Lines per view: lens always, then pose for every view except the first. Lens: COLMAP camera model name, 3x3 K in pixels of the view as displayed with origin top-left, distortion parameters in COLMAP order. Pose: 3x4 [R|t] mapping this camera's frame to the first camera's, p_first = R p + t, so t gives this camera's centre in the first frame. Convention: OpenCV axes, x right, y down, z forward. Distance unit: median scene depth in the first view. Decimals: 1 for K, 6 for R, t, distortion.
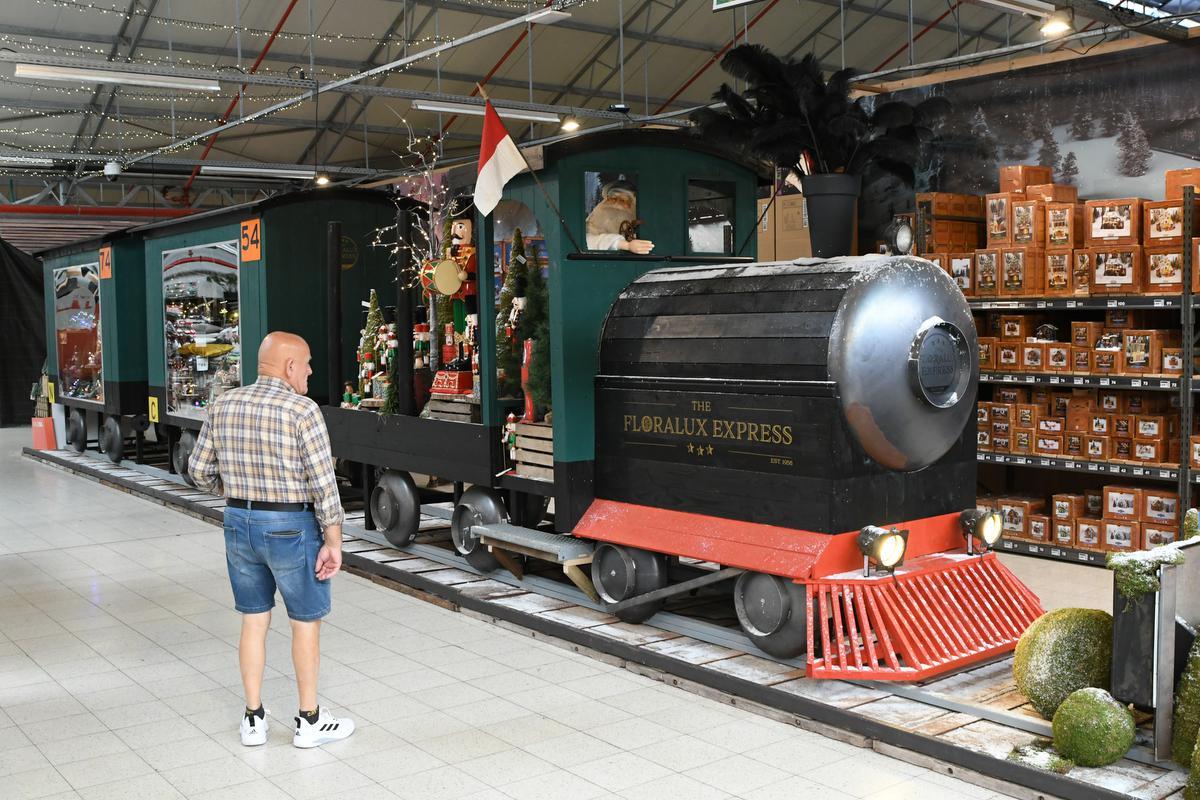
lens RADIAL K [[1245.5, 0, 600.0], [0, 1245.5, 400.0], [0, 0, 1]] dist [-0.113349, 0.007572]
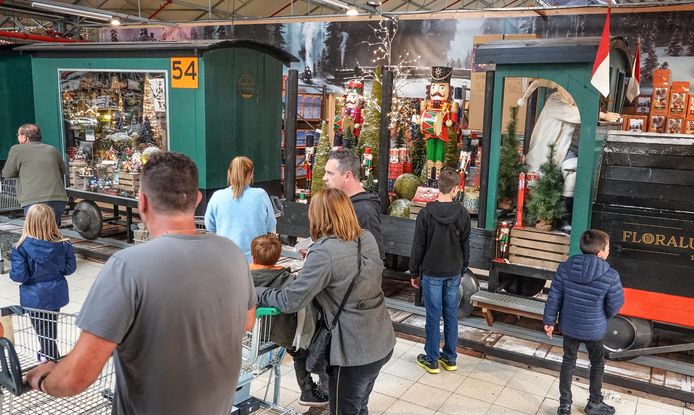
lens RADIAL K [[562.9, 0, 347.0], [0, 562.9, 207.5], [0, 0, 1]] dist [0.002624, -0.002636]
pose [[0.911441, -0.021653, 0.410862, -0.465544], [-0.027996, 0.993035, 0.114441, -0.069934], [-0.410478, -0.115809, 0.904487, 0.415426]]
